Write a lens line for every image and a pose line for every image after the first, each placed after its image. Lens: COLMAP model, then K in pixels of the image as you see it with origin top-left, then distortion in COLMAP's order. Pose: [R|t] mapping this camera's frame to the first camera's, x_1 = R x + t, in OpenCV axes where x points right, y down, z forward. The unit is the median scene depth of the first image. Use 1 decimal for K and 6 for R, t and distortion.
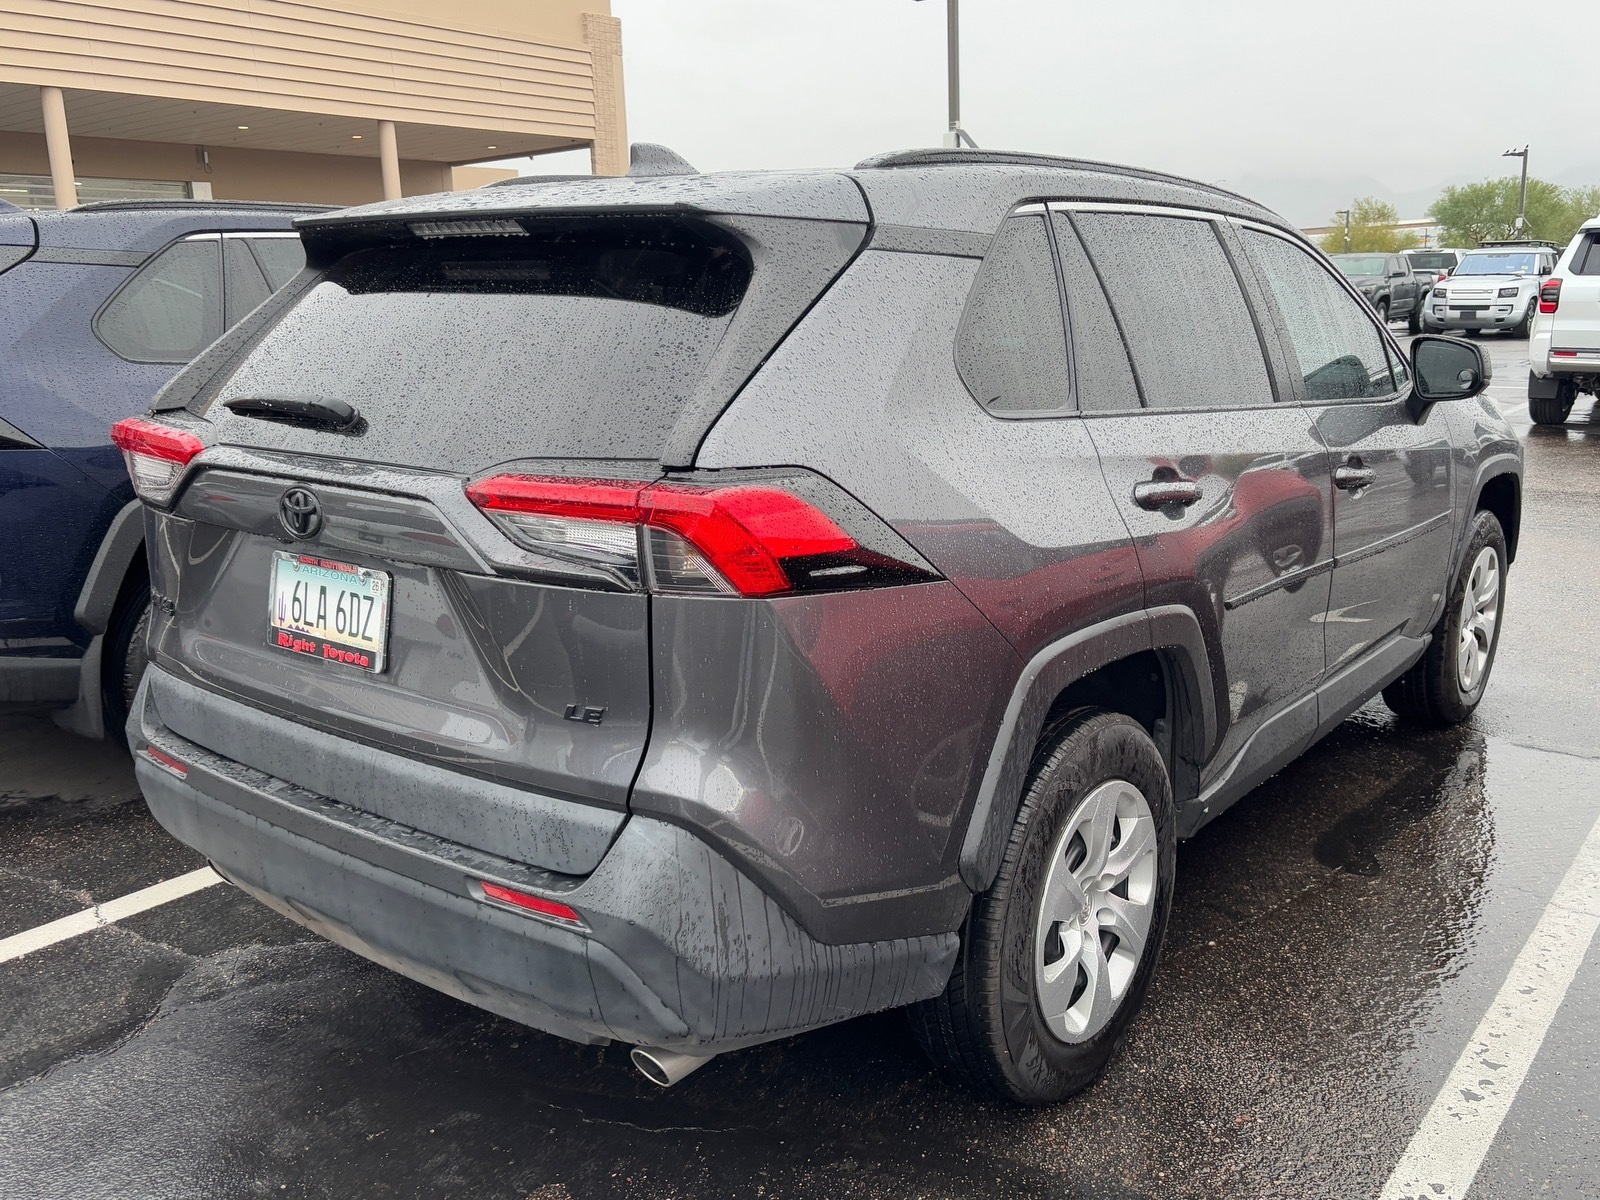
lens RADIAL K [[1422.3, 0, 800.0], [0, 1422.3, 600.0], [0, 0, 1]] dist [0.003227, 0.000742]
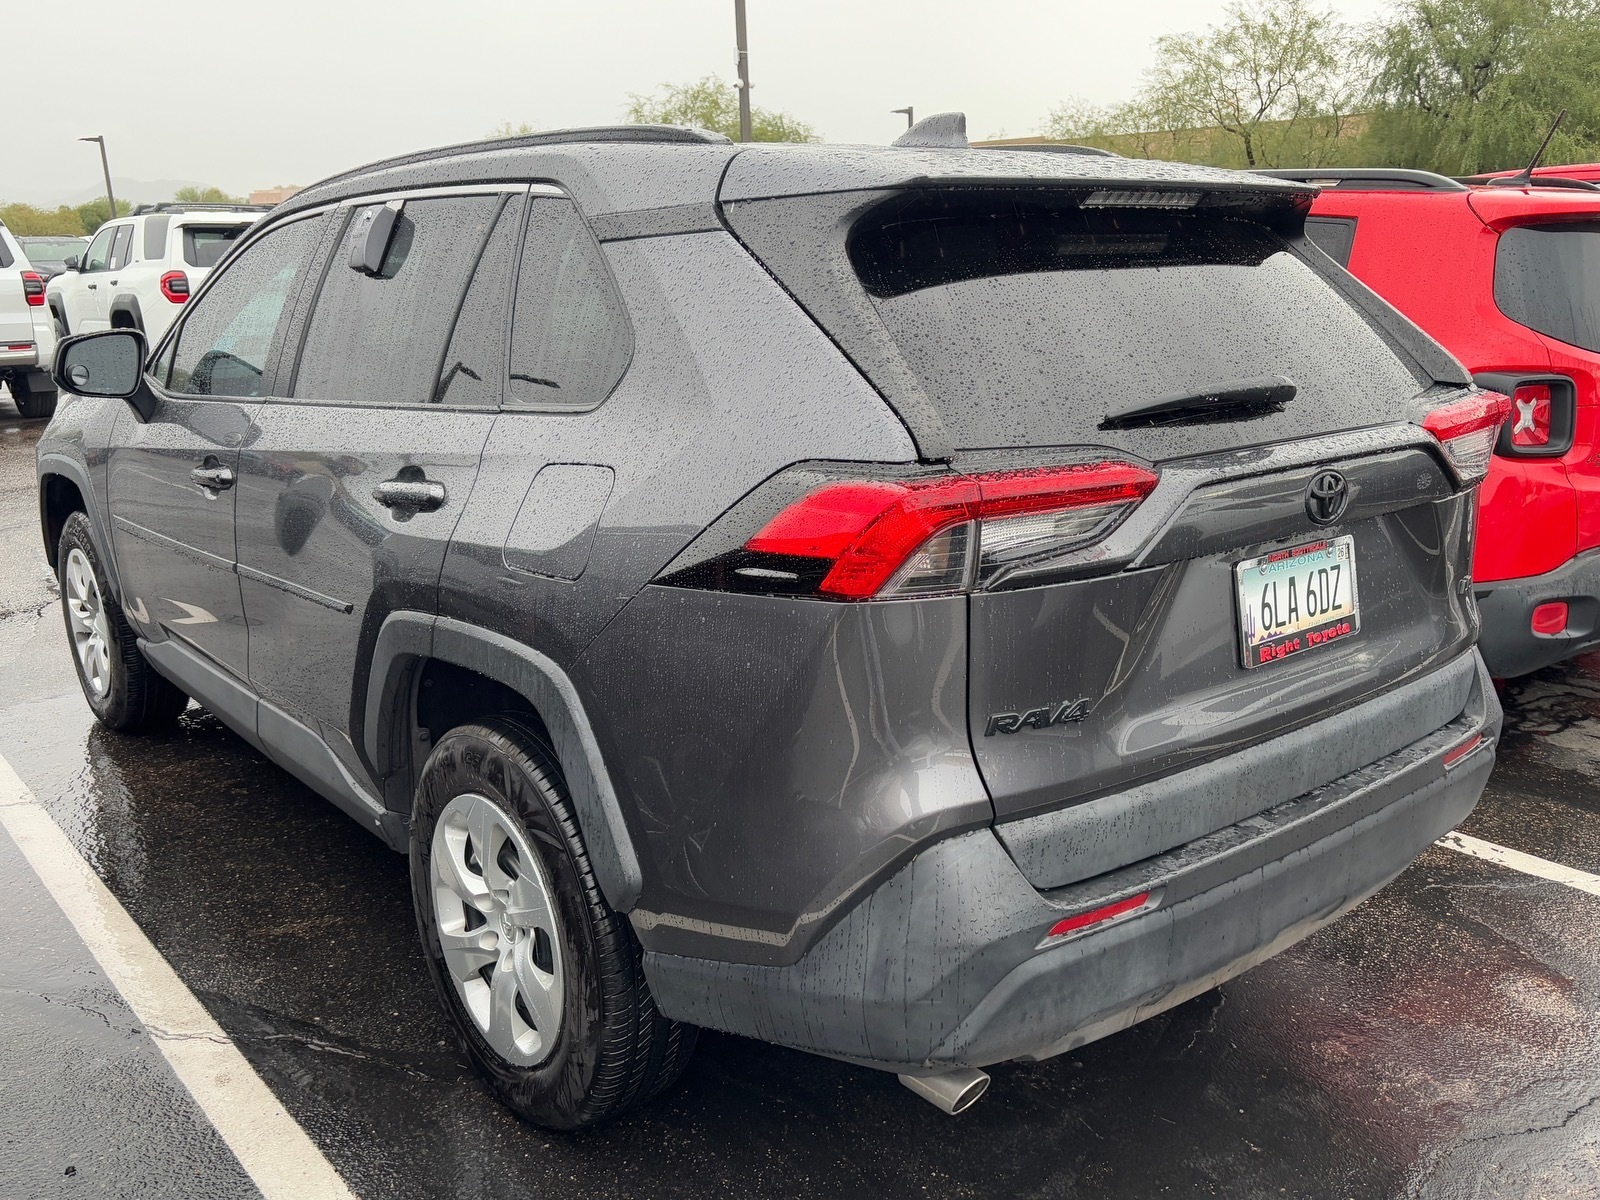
lens RADIAL K [[1400.9, 0, 800.0], [0, 1400.9, 600.0], [0, 0, 1]] dist [-0.003362, -0.001930]
pose [[0.223064, -0.231959, 0.946804, -1.271626], [0.233706, 0.955675, 0.179072, -0.234170], [-0.946374, 0.181329, 0.267387, 1.048673]]
